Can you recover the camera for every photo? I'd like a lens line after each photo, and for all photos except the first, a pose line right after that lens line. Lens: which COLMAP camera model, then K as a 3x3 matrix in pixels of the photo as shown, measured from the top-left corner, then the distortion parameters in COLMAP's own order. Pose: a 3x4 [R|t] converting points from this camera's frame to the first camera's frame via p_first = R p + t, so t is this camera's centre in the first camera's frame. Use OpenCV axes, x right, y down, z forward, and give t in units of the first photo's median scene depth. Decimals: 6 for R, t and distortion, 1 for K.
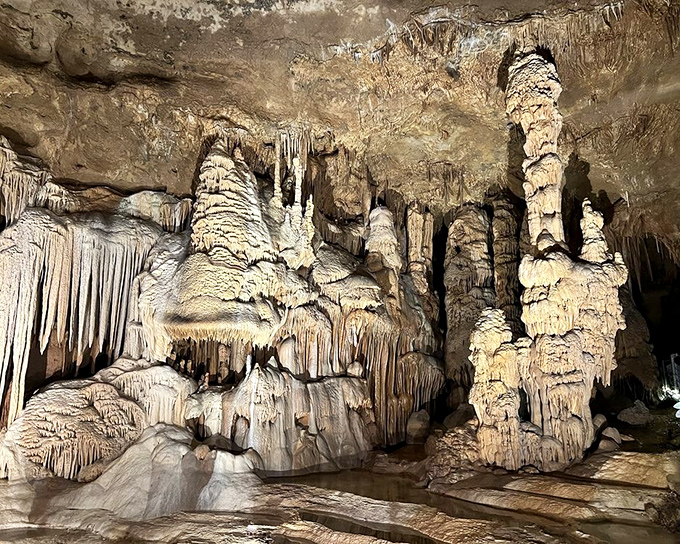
lens RADIAL K [[572.8, 0, 340.0], [0, 572.8, 272.0], [0, 0, 1]] dist [0.049695, -0.065103]
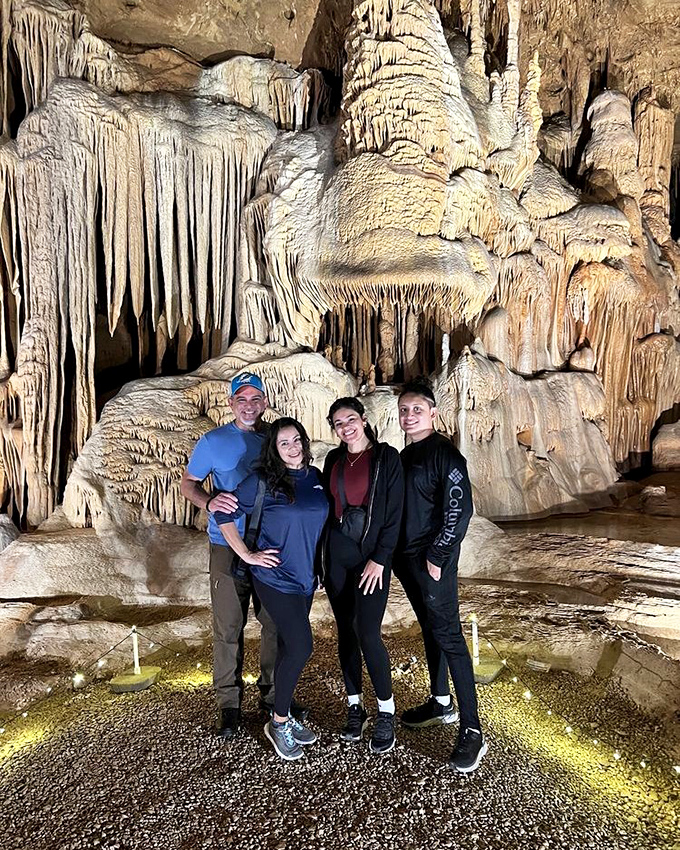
lens RADIAL K [[716.0, 0, 347.2], [0, 716.0, 446.5], [0, 0, 1]] dist [0.049695, -0.065103]
pose [[0.999487, -0.010411, -0.030282, -0.235303], [0.017547, 0.969122, 0.245957, 0.069791], [0.026786, -0.246362, 0.968808, 0.223992]]
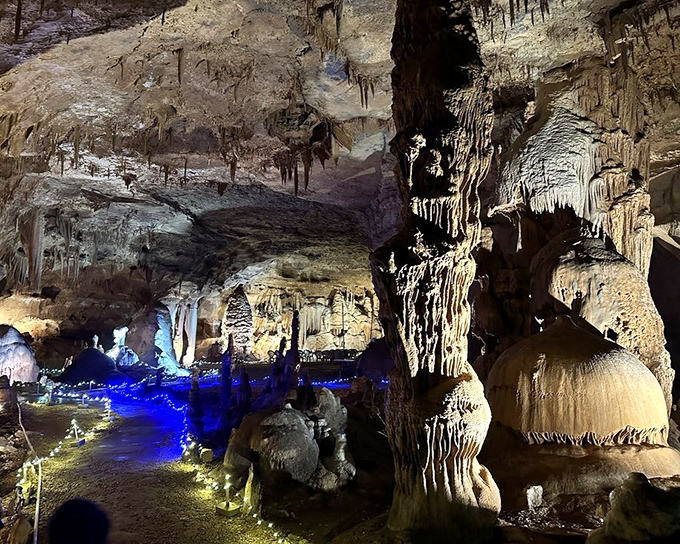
lens RADIAL K [[572.8, 0, 340.0], [0, 572.8, 272.0], [0, 0, 1]] dist [0.049695, -0.065103]
pose [[0.999448, 0.008880, 0.031999, -0.367837], [-0.011578, 0.996303, 0.085127, -0.877339], [-0.031125, -0.085450, 0.995856, -4.381893]]
